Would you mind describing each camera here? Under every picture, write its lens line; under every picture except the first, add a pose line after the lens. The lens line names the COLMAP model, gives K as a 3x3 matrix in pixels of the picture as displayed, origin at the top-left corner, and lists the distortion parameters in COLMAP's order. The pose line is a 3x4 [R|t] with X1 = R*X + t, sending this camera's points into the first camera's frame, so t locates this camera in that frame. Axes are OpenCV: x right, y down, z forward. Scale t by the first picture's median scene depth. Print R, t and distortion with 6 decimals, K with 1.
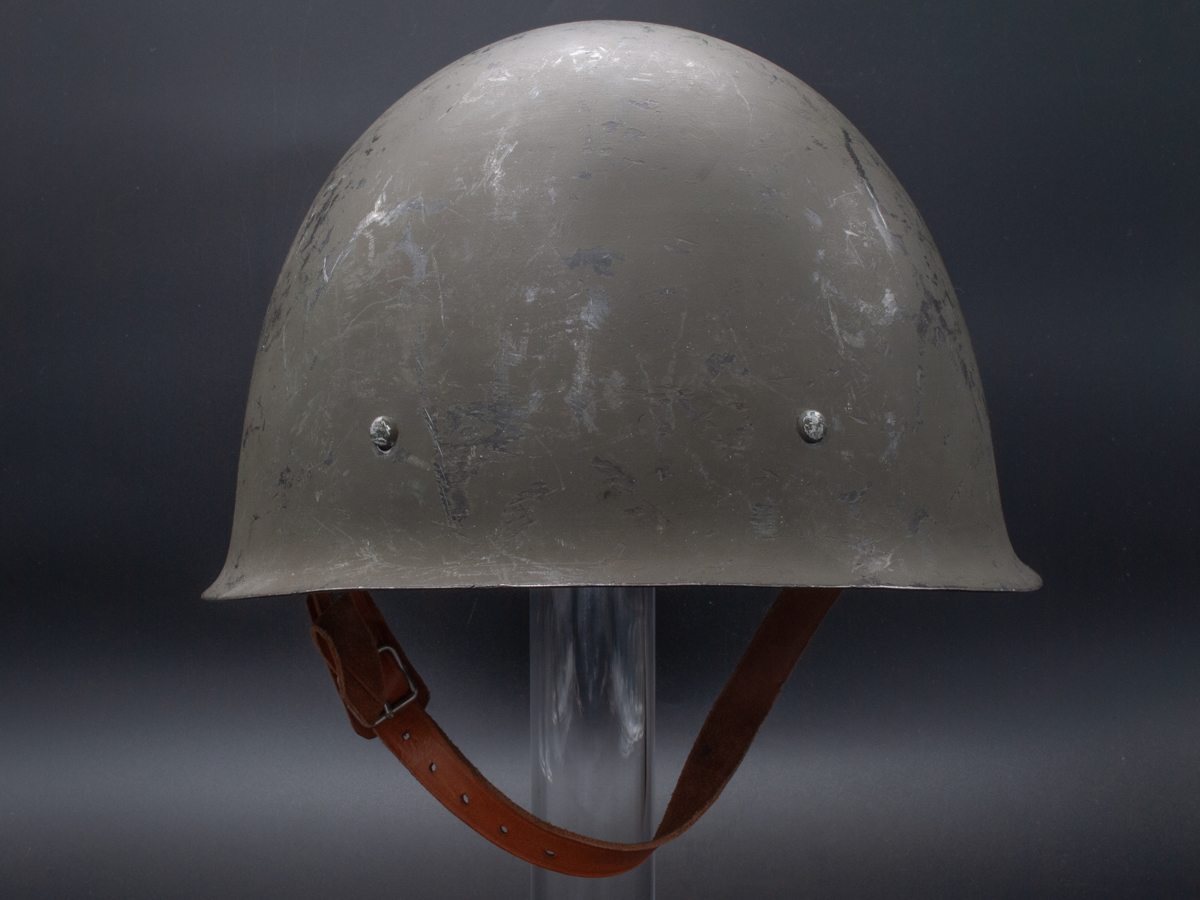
lens RADIAL K [[1692.7, 0, 600.4], [0, 1692.7, 411.4], [0, 0, 1]] dist [0.026444, 0.016964]
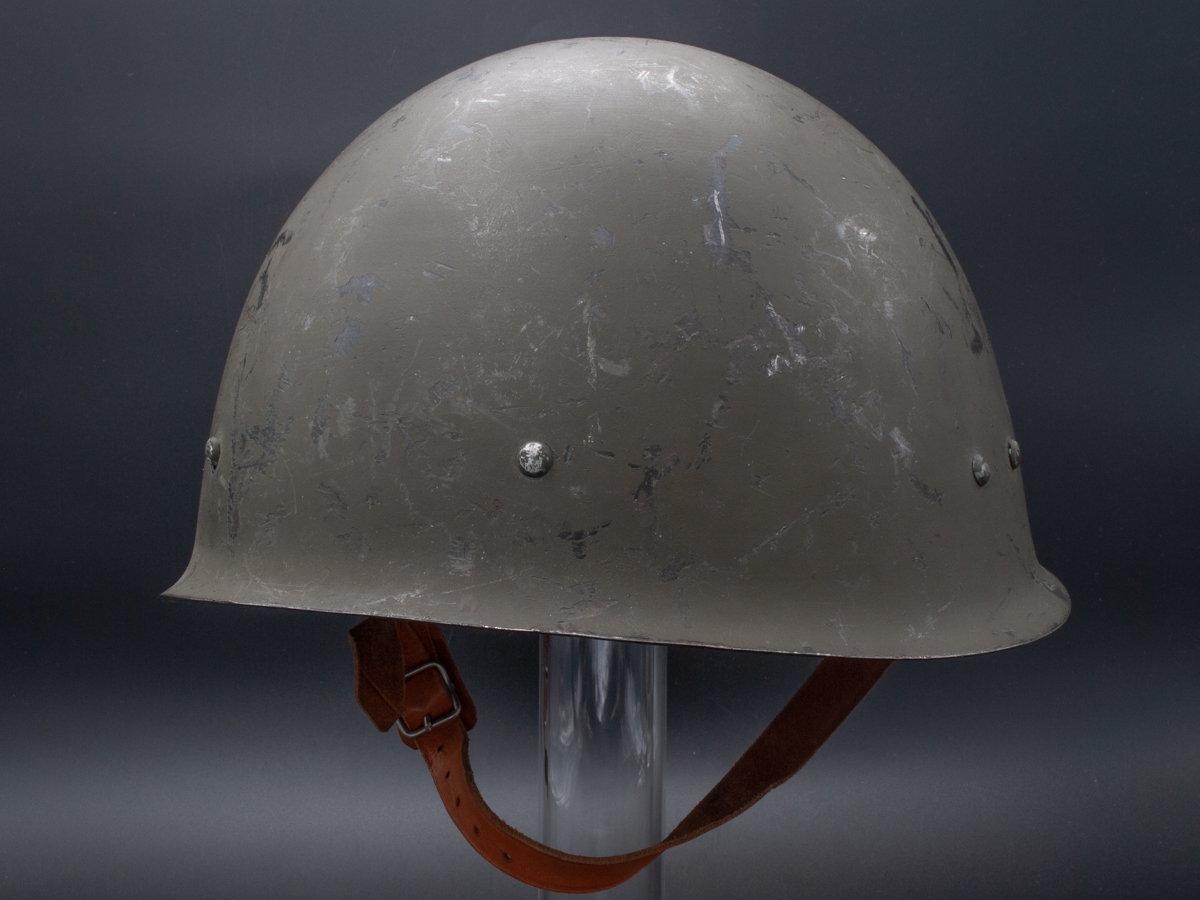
lens RADIAL K [[1736.6, 0, 600.0], [0, 1736.6, 450.0], [0, 0, 1]] dist [-0.029487, -0.025106]
pose [[0.854446, 0.027442, -0.518816, 0.658441], [-0.023372, 0.999623, 0.014381, -0.010994], [0.519015, -0.000162, 0.854765, 0.192147]]
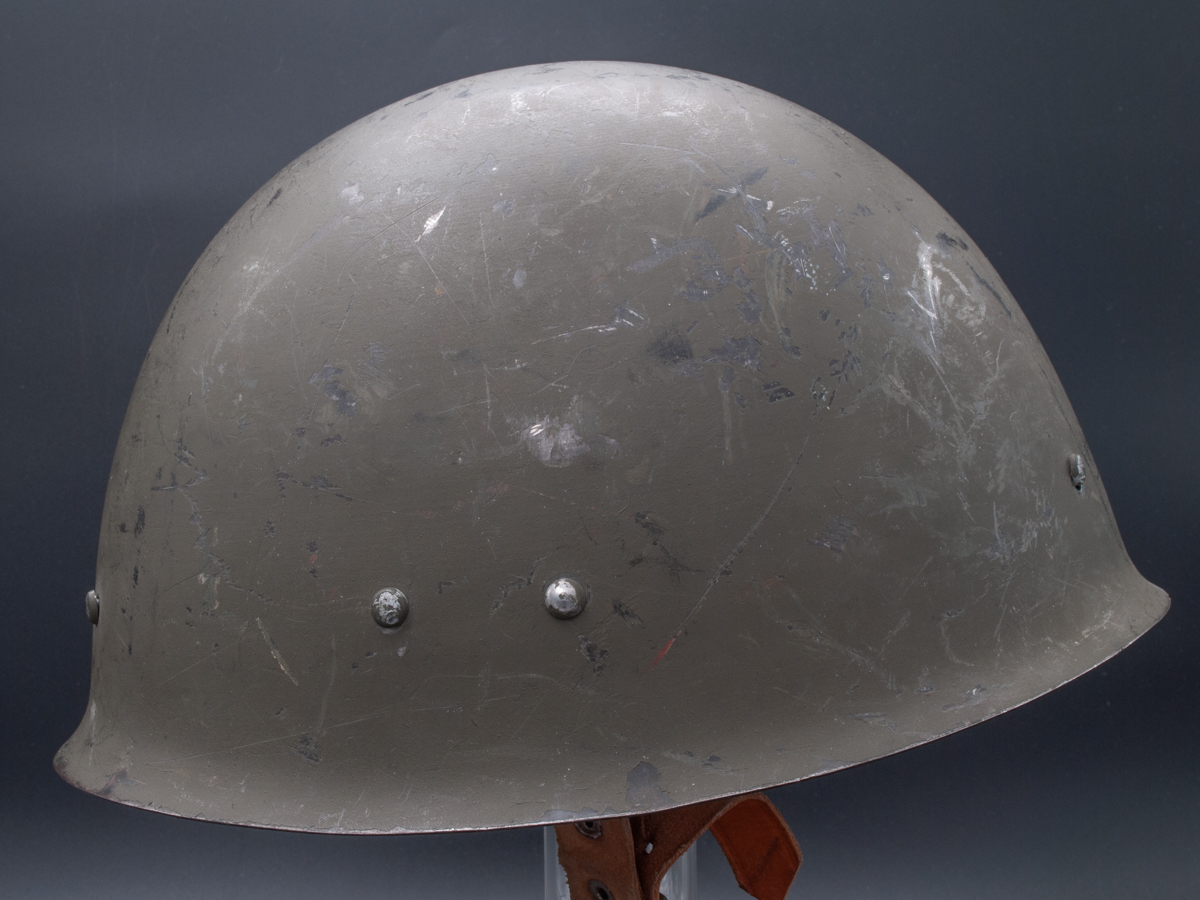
lens RADIAL K [[1928.6, 0, 600.0], [0, 1928.6, 450.0], [0, 0, 1]] dist [-0.000787, -0.017108]
pose [[-0.015740, 0.021599, 0.999643, -1.215057], [0.164893, 0.986134, -0.018711, -0.023281], [-0.986186, 0.164540, -0.019083, 1.298816]]
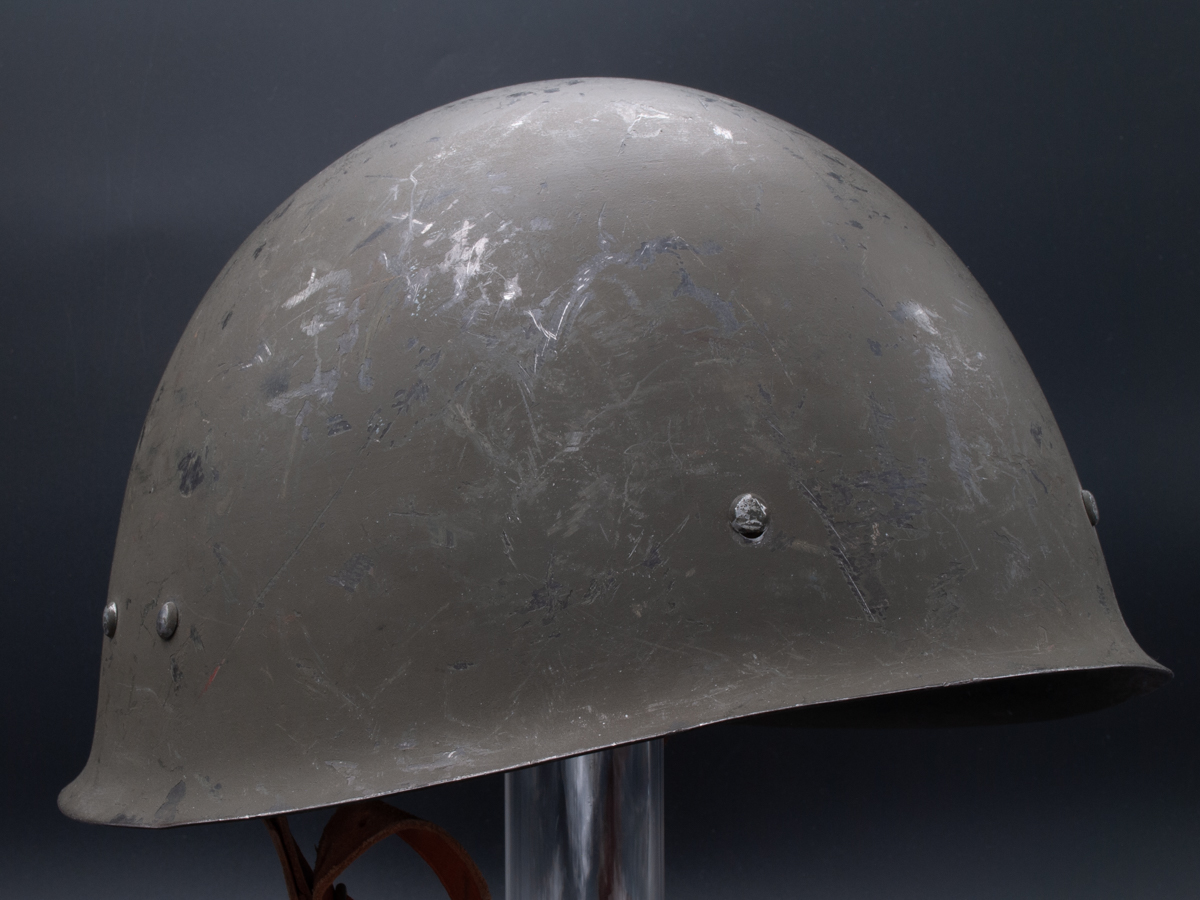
lens RADIAL K [[2053.1, 0, 600.0], [0, 2053.1, 450.0], [0, 0, 1]] dist [-0.004580, -0.037893]
pose [[0.737412, 0.029194, 0.674812, -0.828121], [0.088671, 0.986235, -0.139563, 0.110381], [-0.669598, 0.162752, 0.724673, 0.362117]]
